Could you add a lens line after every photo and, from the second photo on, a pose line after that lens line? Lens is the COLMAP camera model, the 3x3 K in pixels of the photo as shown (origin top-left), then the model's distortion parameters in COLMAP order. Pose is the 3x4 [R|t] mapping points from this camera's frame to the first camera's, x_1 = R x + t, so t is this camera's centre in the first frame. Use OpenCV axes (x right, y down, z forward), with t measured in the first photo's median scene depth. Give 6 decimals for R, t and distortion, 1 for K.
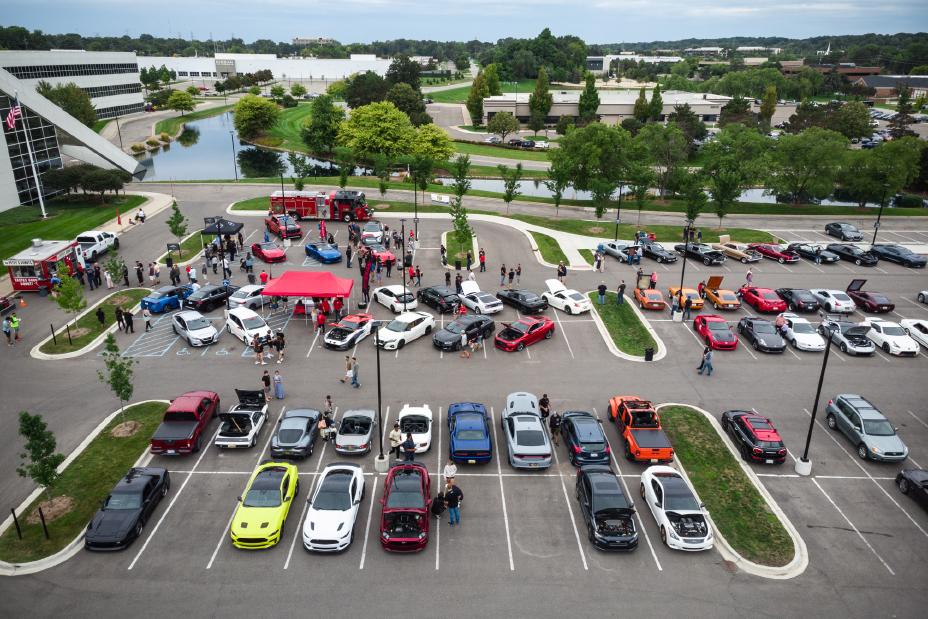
lens RADIAL K [[704.1, 0, 464.0], [0, 704.1, 309.5], [0, 0, 1]] dist [0.027204, -0.007492]
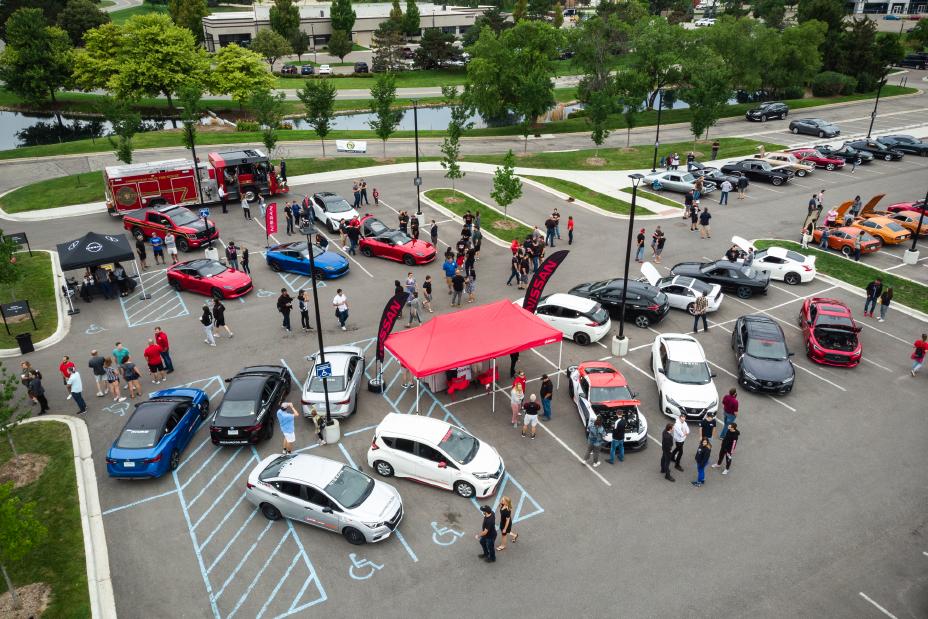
lens RADIAL K [[704.1, 0, 464.0], [0, 704.1, 309.5], [0, 0, 1]] dist [0.027204, -0.007492]
pose [[0.871756, -0.222174, 0.436669, -0.272691], [0.182689, 0.974397, 0.131051, -0.073750], [-0.454605, -0.034470, 0.890026, 0.336420]]
